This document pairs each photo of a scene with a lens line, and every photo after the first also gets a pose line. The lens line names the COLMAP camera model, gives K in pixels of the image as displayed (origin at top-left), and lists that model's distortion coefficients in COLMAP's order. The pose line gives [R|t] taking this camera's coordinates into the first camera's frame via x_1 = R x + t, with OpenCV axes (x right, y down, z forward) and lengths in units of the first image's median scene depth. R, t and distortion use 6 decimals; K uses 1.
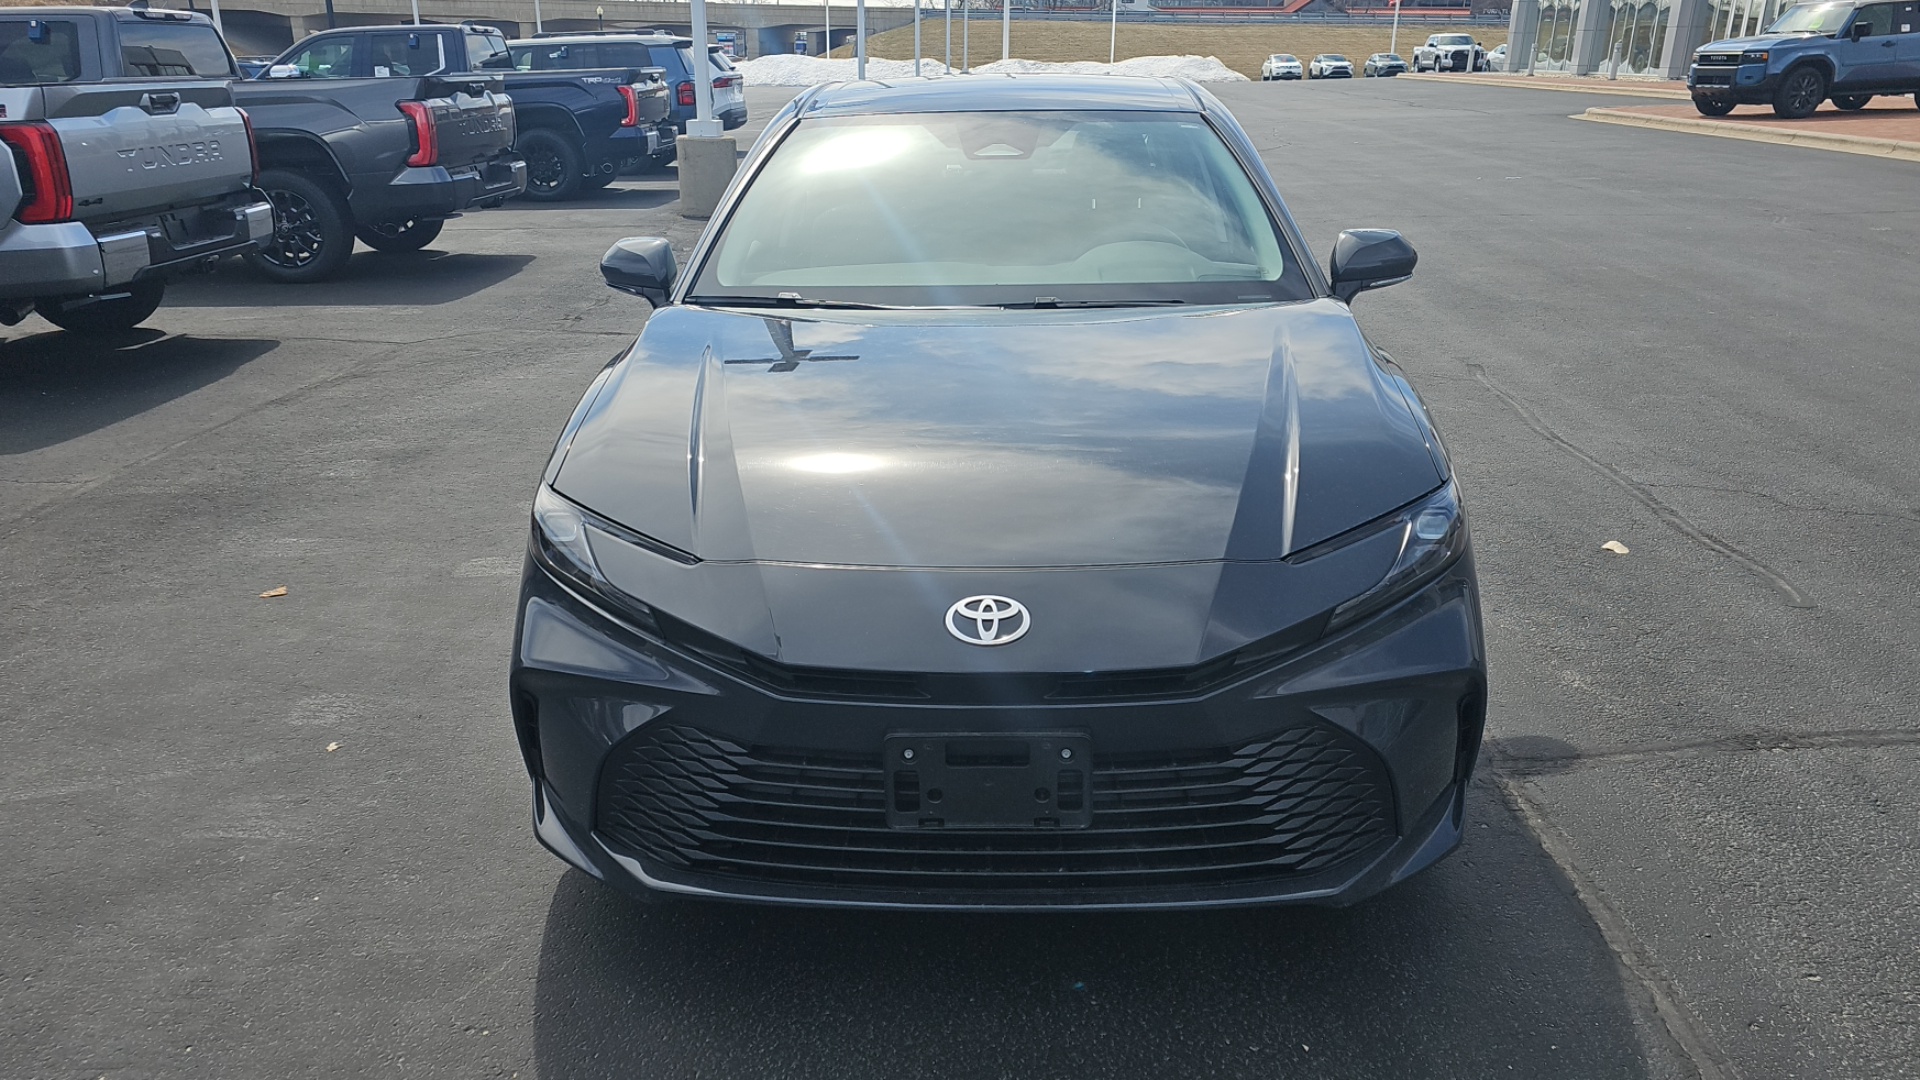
lens RADIAL K [[1378.9, 0, 949.4], [0, 1378.9, 562.1], [0, 0, 1]] dist [0.065072, -0.051120]
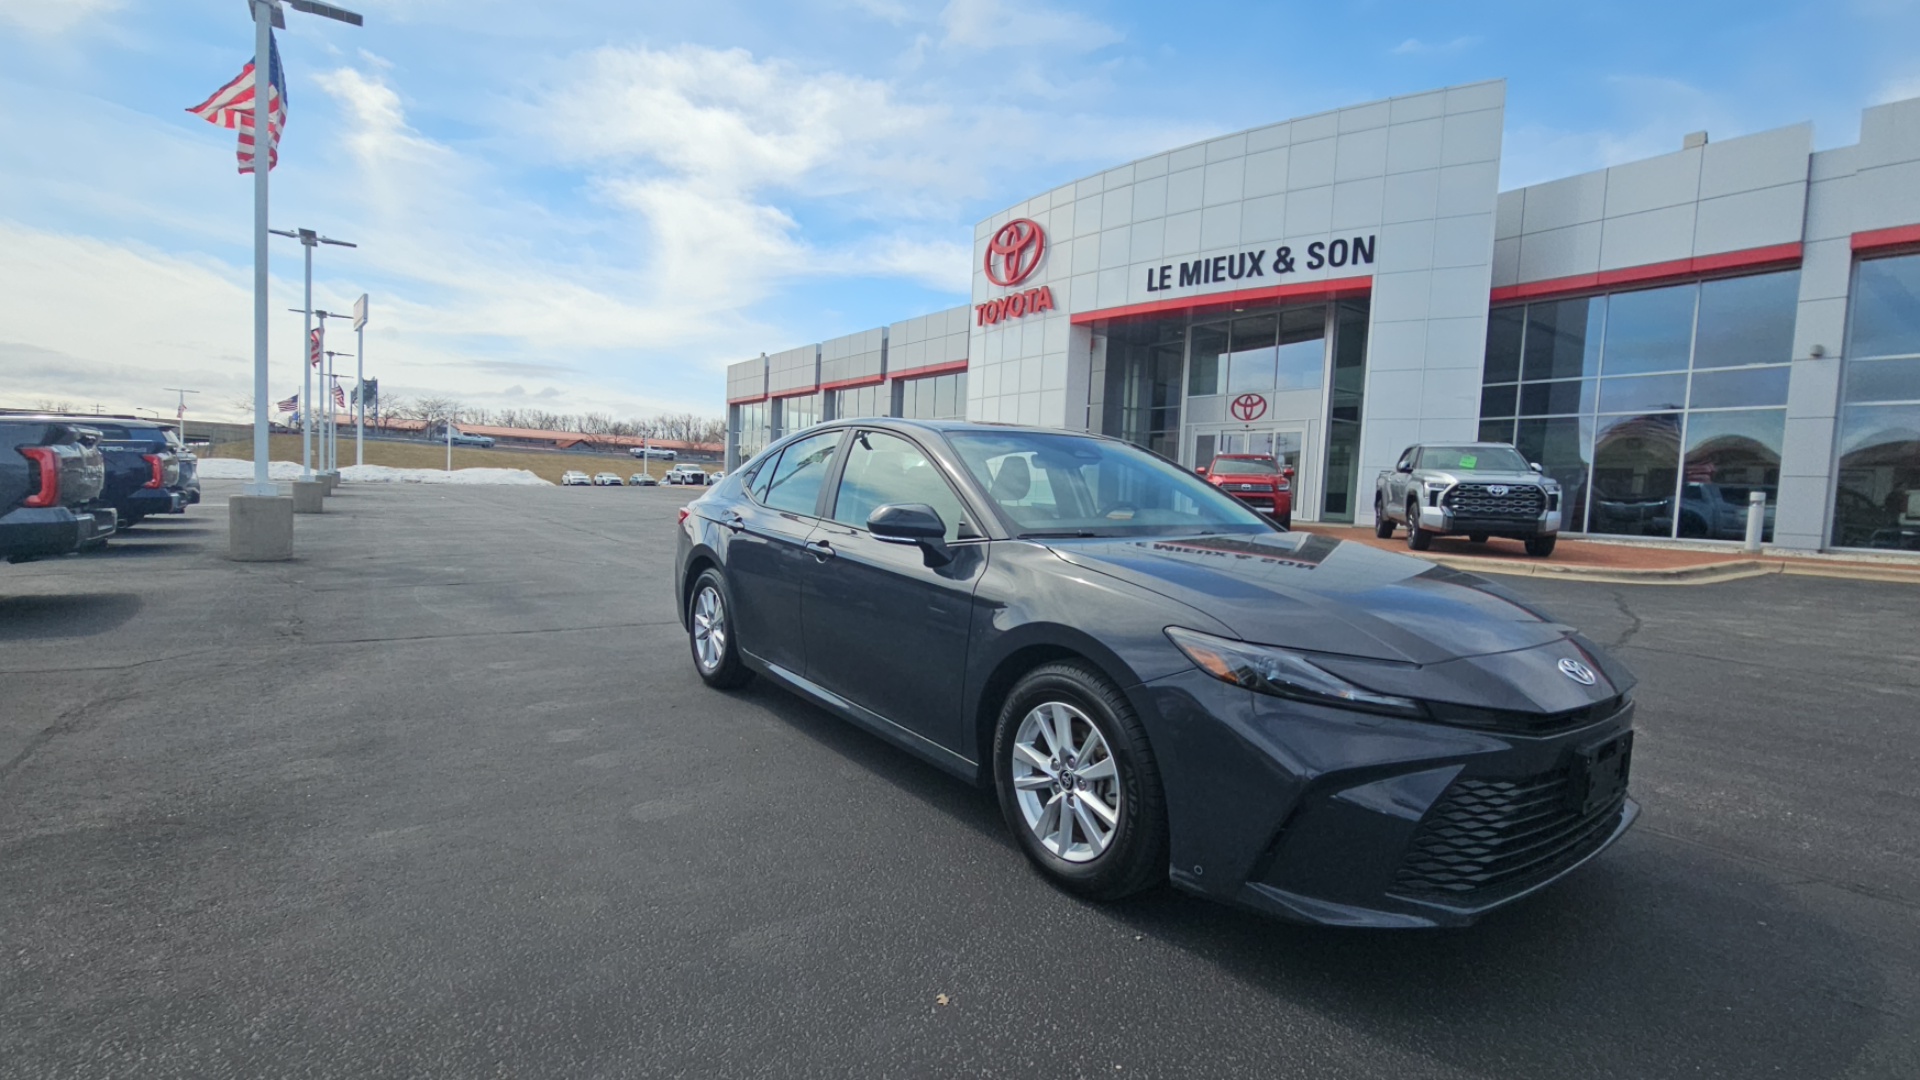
lens RADIAL K [[852.7, 0, 977.2], [0, 852.7, 544.1], [0, 0, 1]] dist [0.000239, -0.001407]
pose [[0.764666, -0.012096, 0.644313, -0.262215], [0.186018, 0.961407, -0.202716, -0.006017], [-0.616995, 0.274863, 0.737406, 0.135679]]
